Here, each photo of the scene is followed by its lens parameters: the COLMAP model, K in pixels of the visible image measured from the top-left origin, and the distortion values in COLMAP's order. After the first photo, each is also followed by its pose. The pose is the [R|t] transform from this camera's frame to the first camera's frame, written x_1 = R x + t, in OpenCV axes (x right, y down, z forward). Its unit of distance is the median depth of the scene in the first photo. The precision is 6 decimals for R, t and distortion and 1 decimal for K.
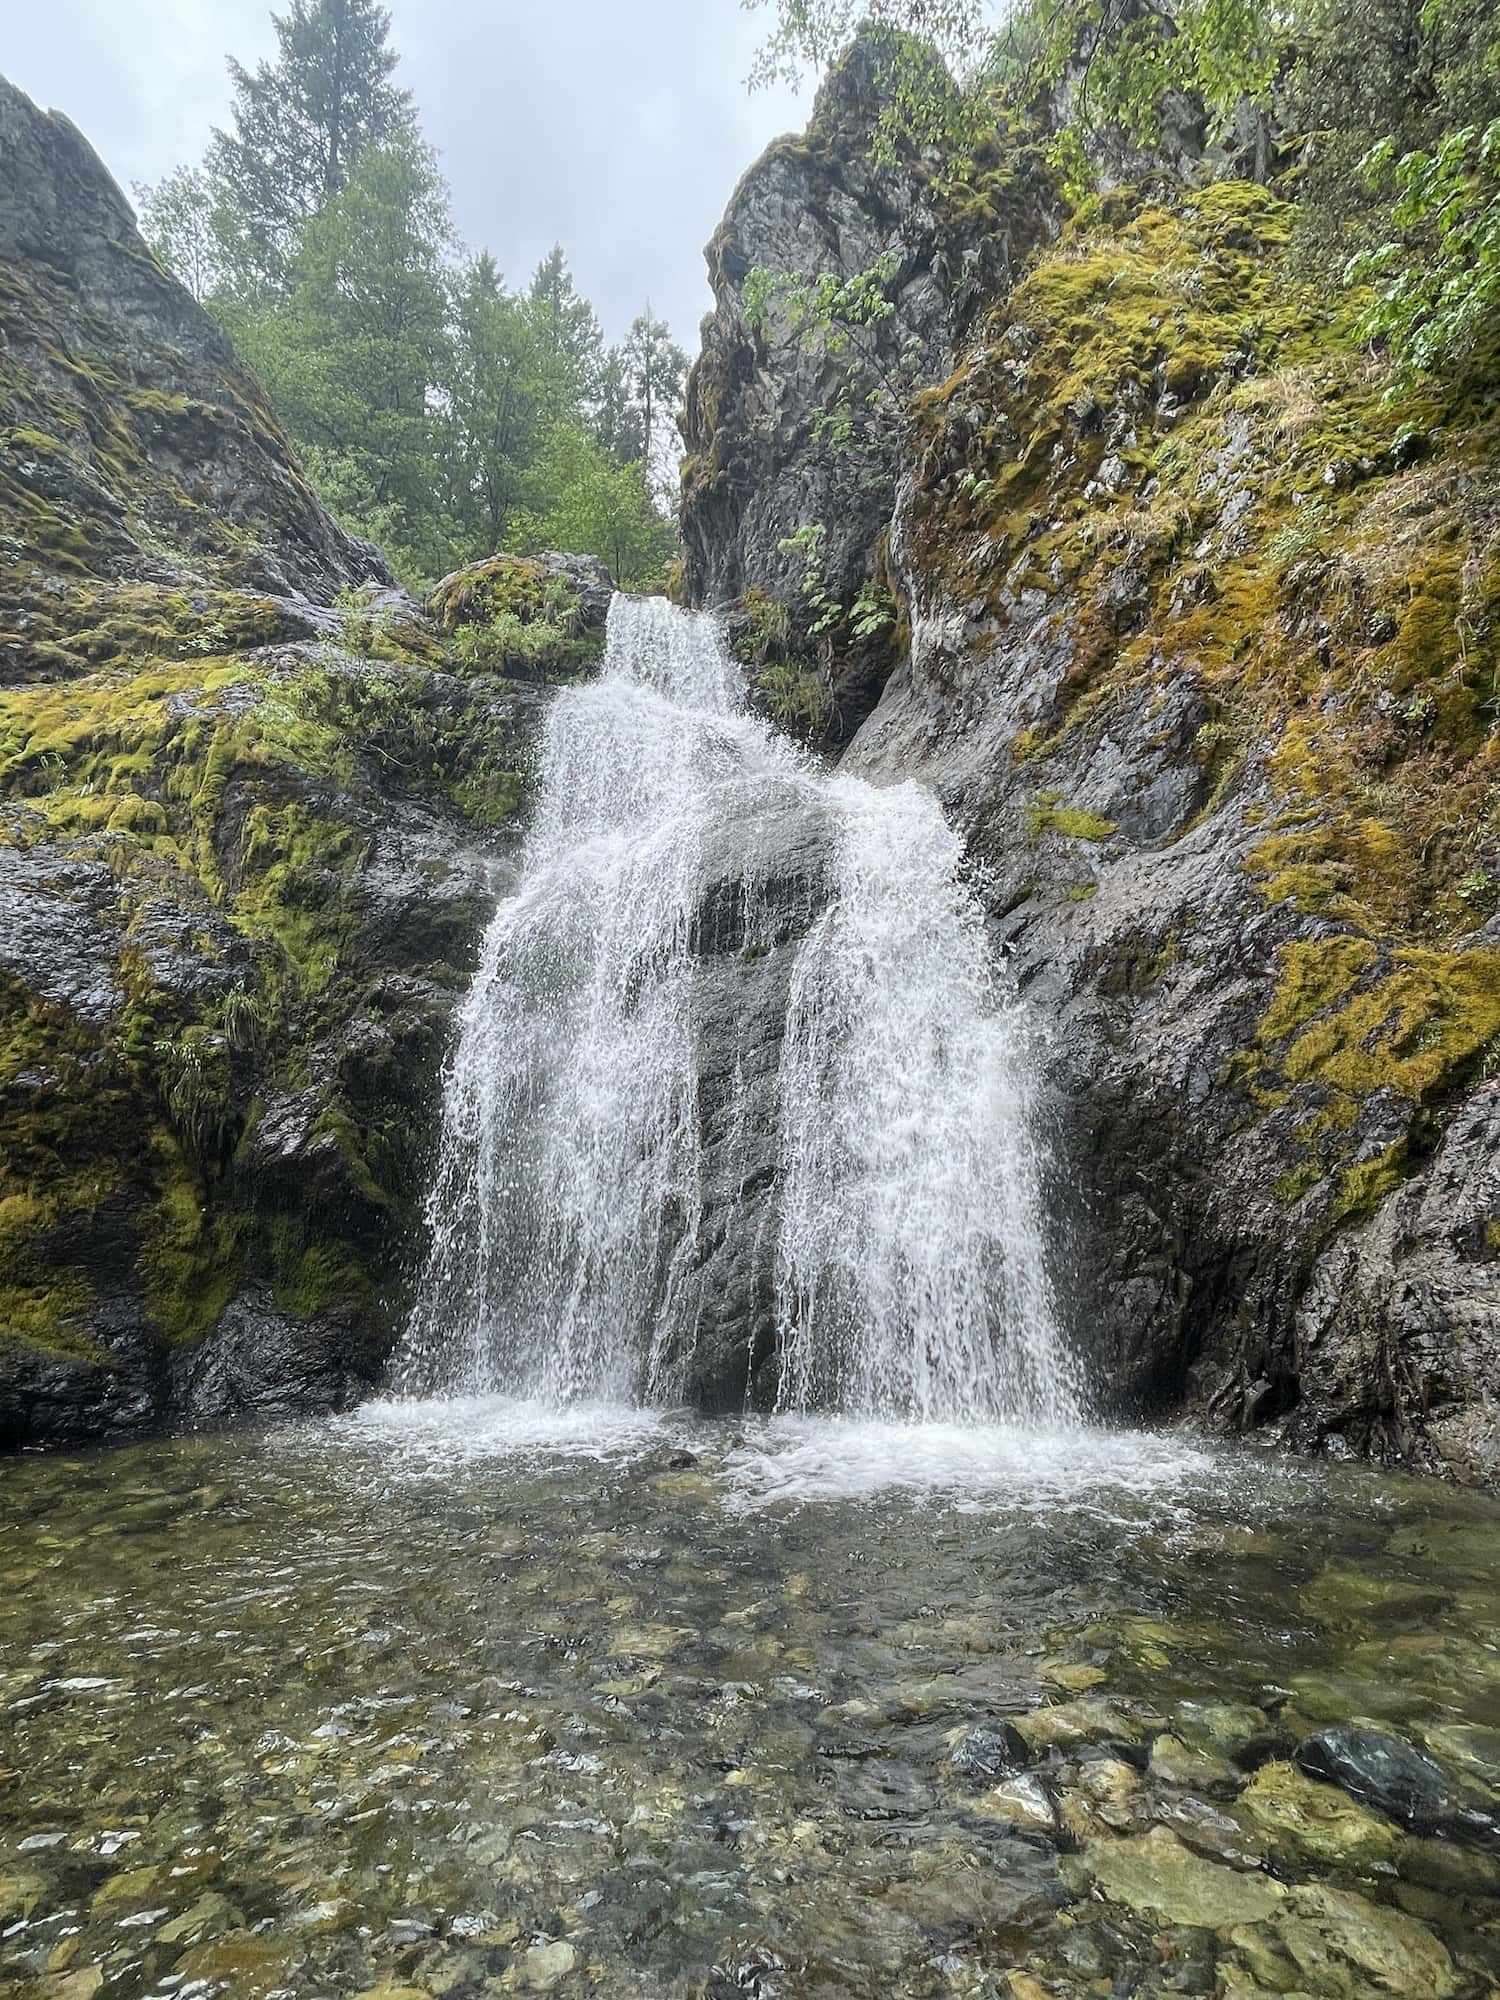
lens RADIAL K [[1058.1, 0, 744.5], [0, 1058.1, 983.4], [0, 0, 1]] dist [-0.007265, 0.004010]
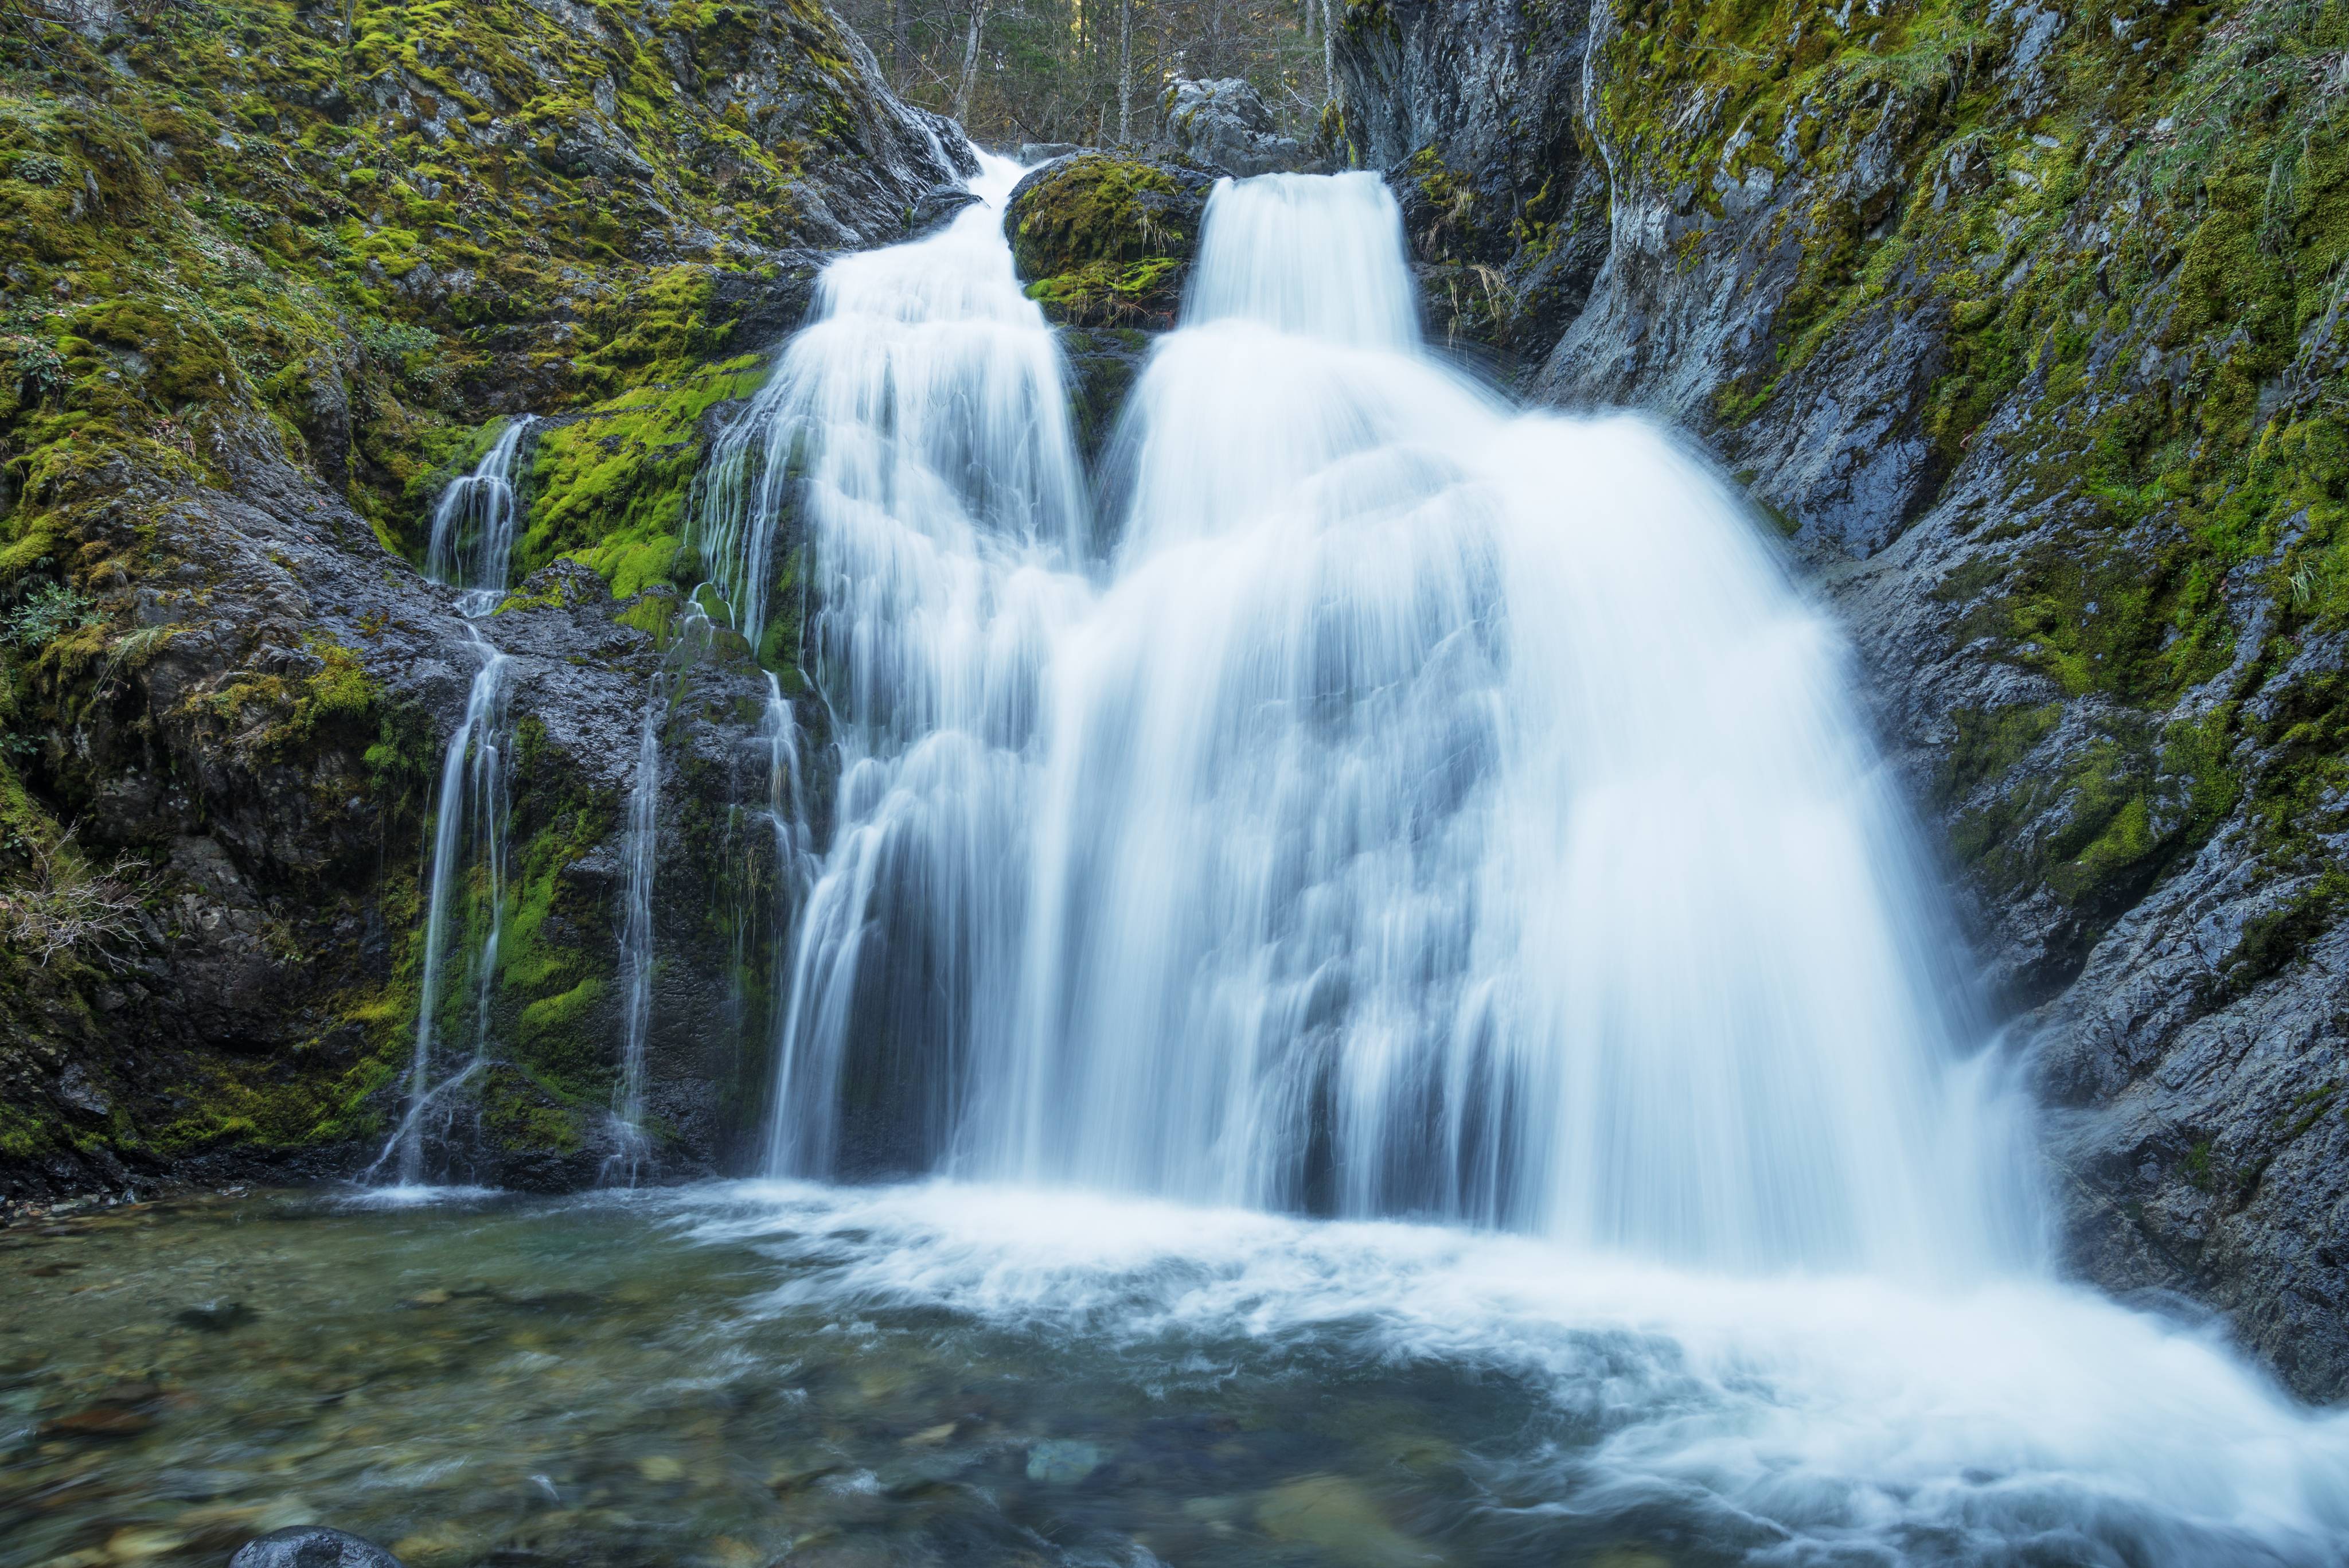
lens RADIAL K [[1610.1, 0, 1160.3], [0, 1610.1, 777.1], [0, 0, 1]] dist [-0.070815, 0.021239]
pose [[0.965276, -0.007917, -0.261112, 0.188977], [0.036715, 0.993731, 0.105596, -0.102668], [0.258639, -0.111516, 0.959516, -0.242912]]
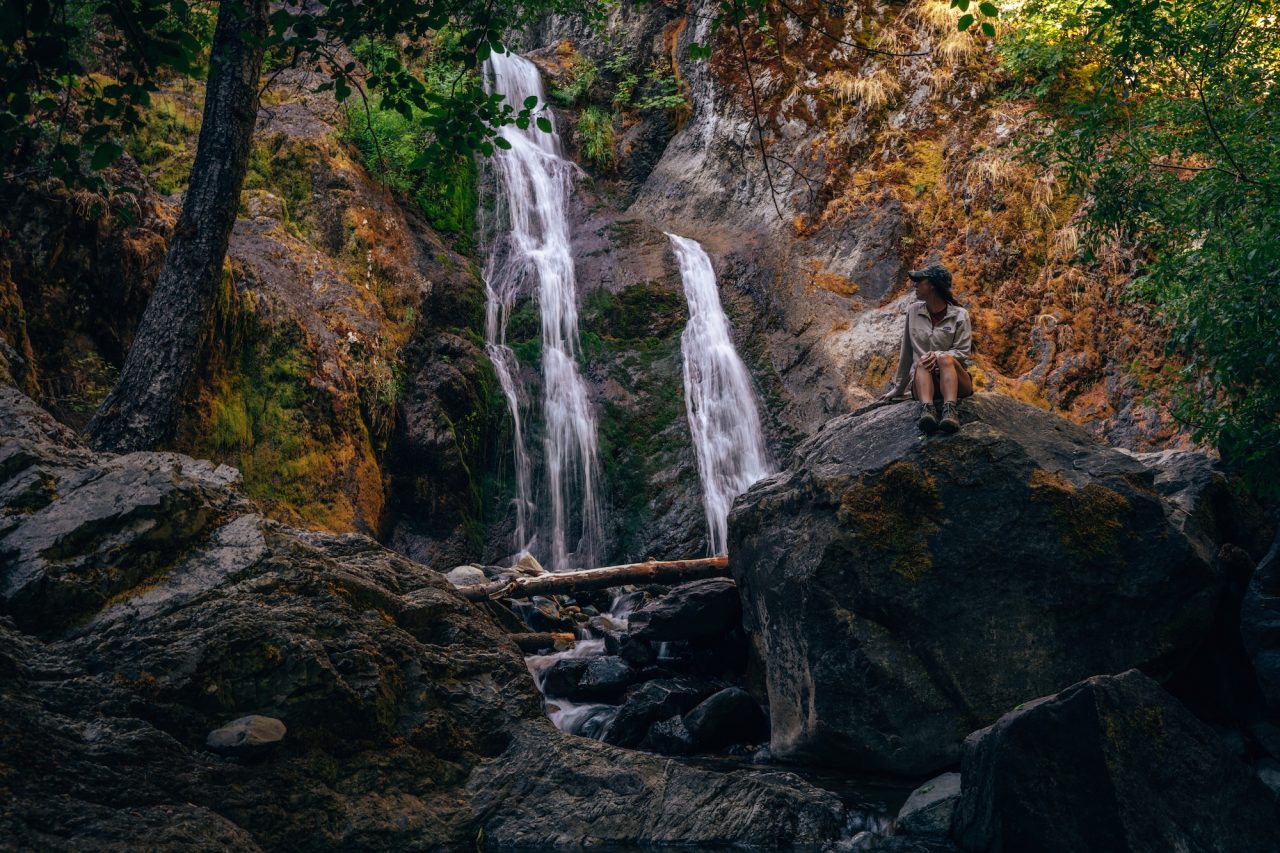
lens RADIAL K [[1310.3, 0, 649.9], [0, 1310.3, 426.9], [0, 0, 1]] dist [-0.033877, 0.000000]
pose [[0.922595, 0.073464, 0.378711, -0.737521], [-0.095891, 0.994560, 0.040675, 0.019440], [-0.373663, -0.073842, 0.924621, -0.851414]]
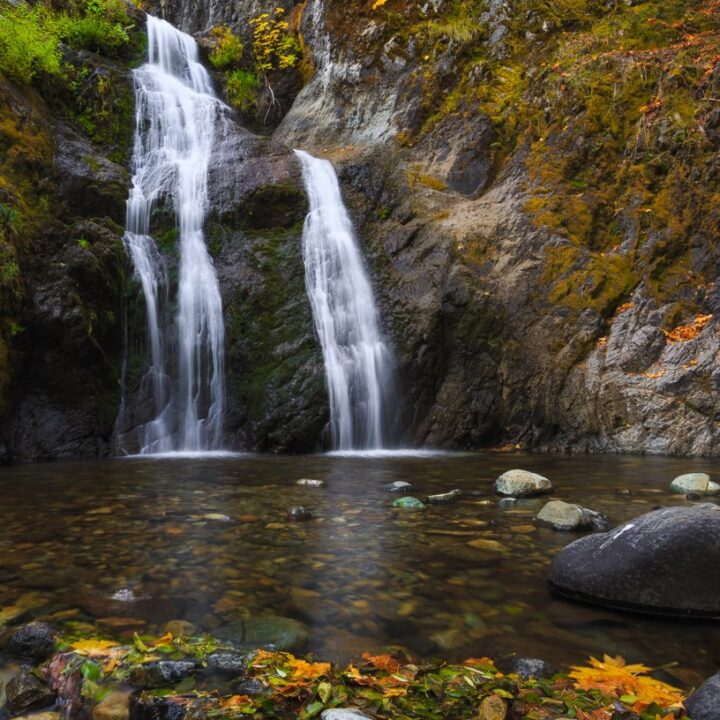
lens RADIAL K [[609.3, 0, 260.8], [0, 609.3, 397.9], [0, 0, 1]] dist [-0.066724, 0.027433]
pose [[0.949684, 0.015167, 0.312841, -0.346766], [-0.068752, 0.984561, 0.160977, 0.089897], [-0.305570, -0.174386, 0.936064, -0.038555]]
